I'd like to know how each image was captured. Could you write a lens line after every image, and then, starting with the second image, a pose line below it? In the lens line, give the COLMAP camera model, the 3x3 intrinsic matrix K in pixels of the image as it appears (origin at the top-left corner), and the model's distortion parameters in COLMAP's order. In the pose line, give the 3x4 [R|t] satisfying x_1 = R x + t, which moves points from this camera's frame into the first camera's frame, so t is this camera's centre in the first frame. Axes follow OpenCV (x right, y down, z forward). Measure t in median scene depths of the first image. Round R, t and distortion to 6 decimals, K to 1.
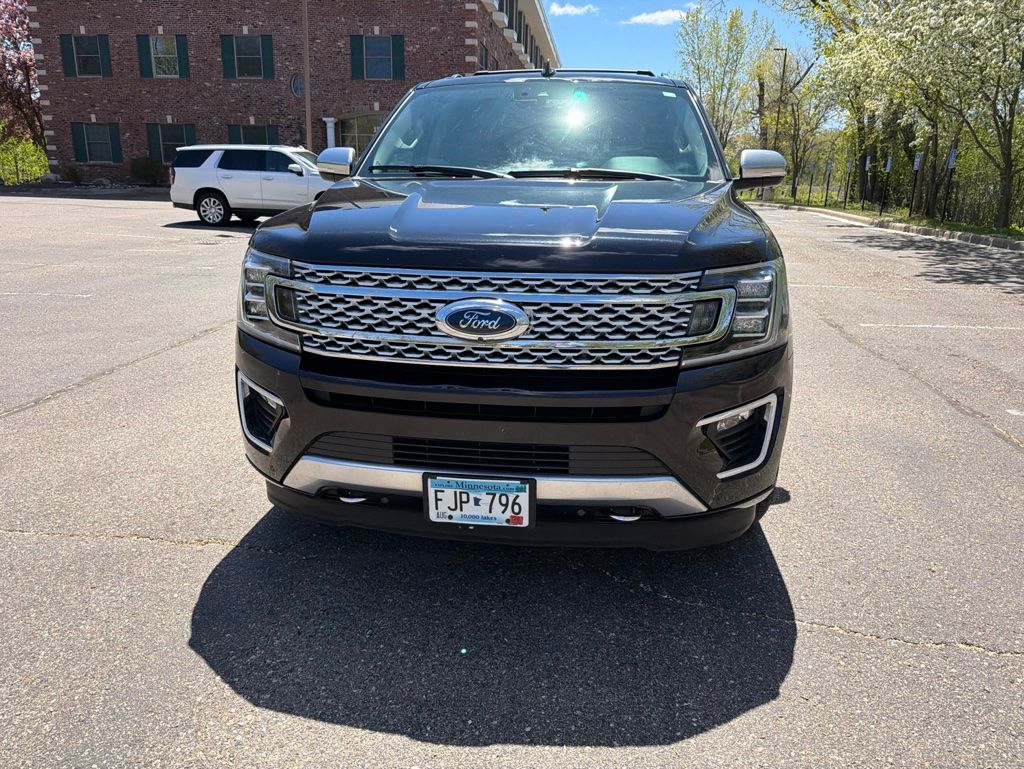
lens RADIAL K [[725.6, 0, 514.9], [0, 725.6, 393.7], [0, 0, 1]] dist [0.020303, -0.026073]
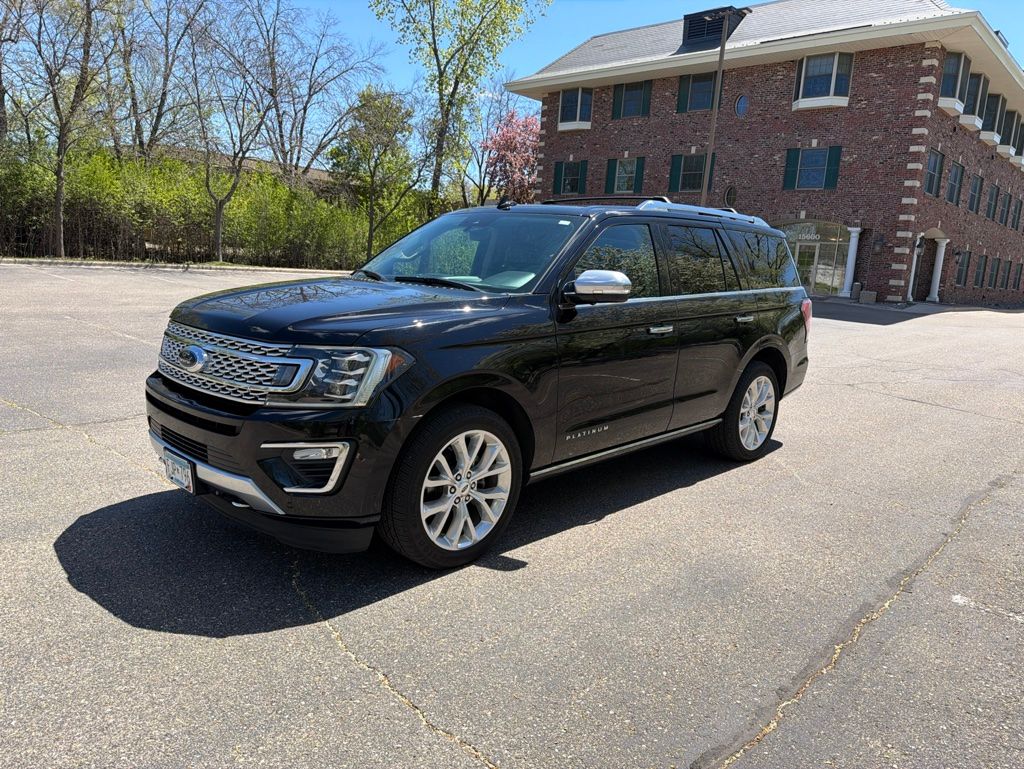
lens RADIAL K [[725.6, 0, 512.5], [0, 725.6, 390.7], [0, 0, 1]] dist [0.020303, -0.026073]
pose [[0.797850, 0.138221, -0.586797, 0.920467], [-0.216577, 0.974098, -0.065023, -0.048960], [0.562610, 0.178966, 0.807119, 0.050645]]
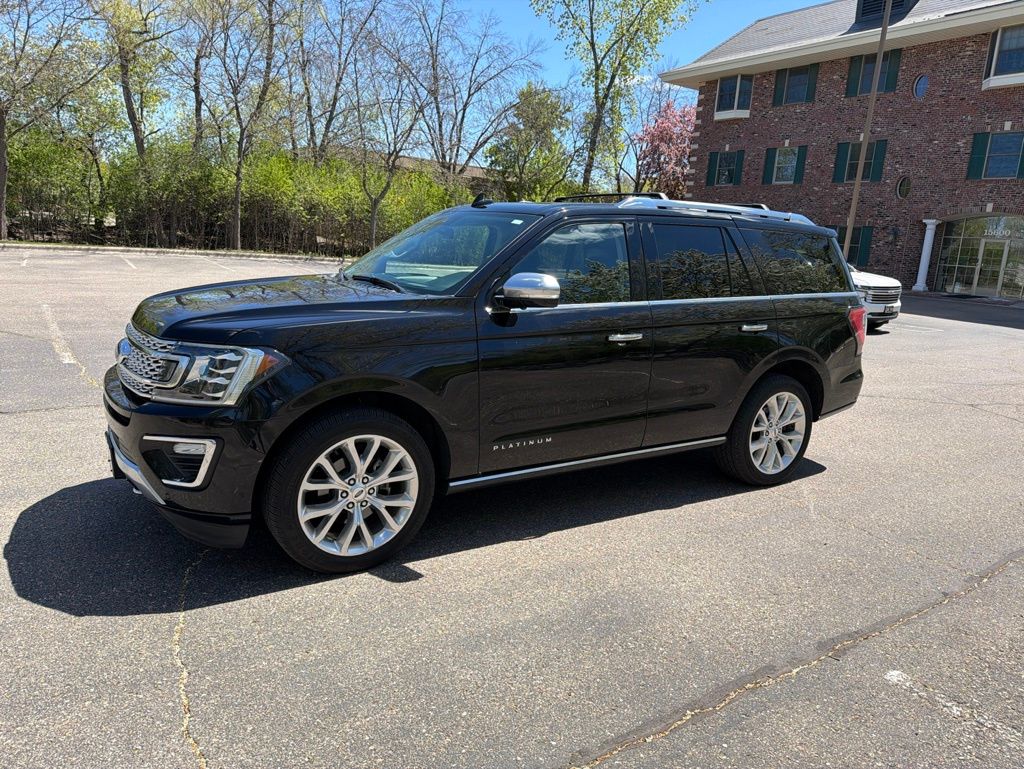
lens RADIAL K [[725.6, 0, 509.3], [0, 725.6, 383.9], [0, 0, 1]] dist [0.020303, -0.026073]
pose [[0.635783, 0.173307, -0.752160, 1.150881], [-0.273487, 0.961828, -0.009555, -0.160575], [0.721793, 0.211781, 0.658912, 0.320013]]
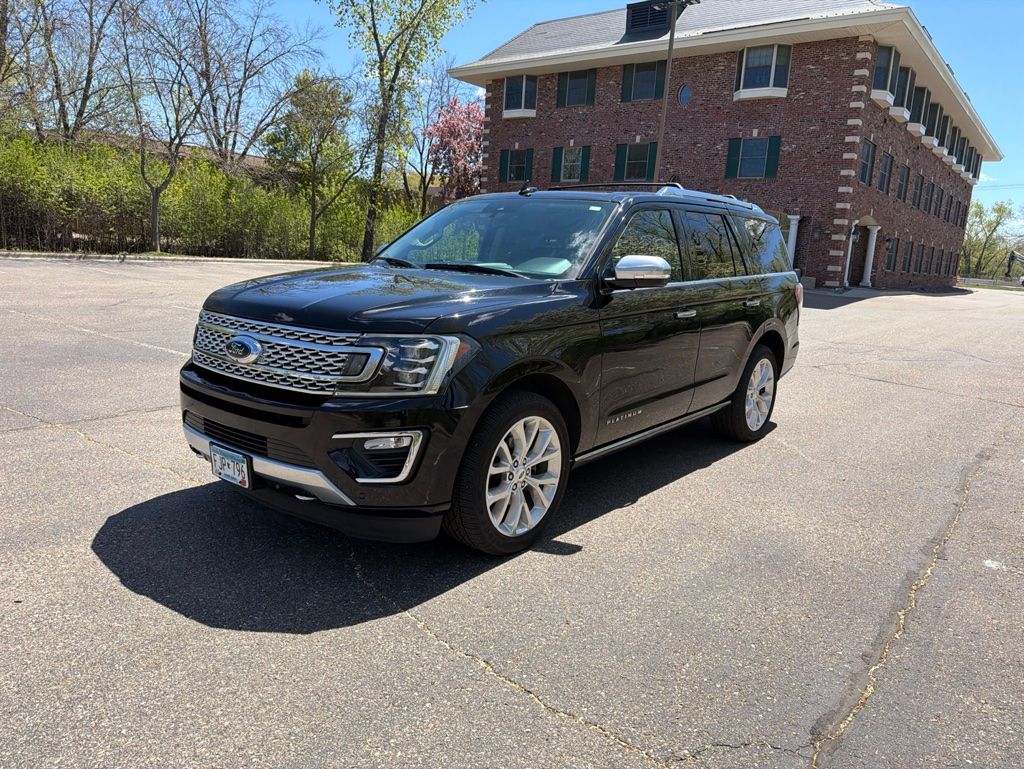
lens RADIAL K [[725.6, 0, 513.5], [0, 725.6, 390.7], [0, 0, 1]] dist [0.020303, -0.026073]
pose [[0.847991, 0.128901, -0.514096, 0.785222], [-0.190059, 0.979420, -0.067925, -0.010718], [0.494761, 0.155308, 0.855039, -0.037219]]
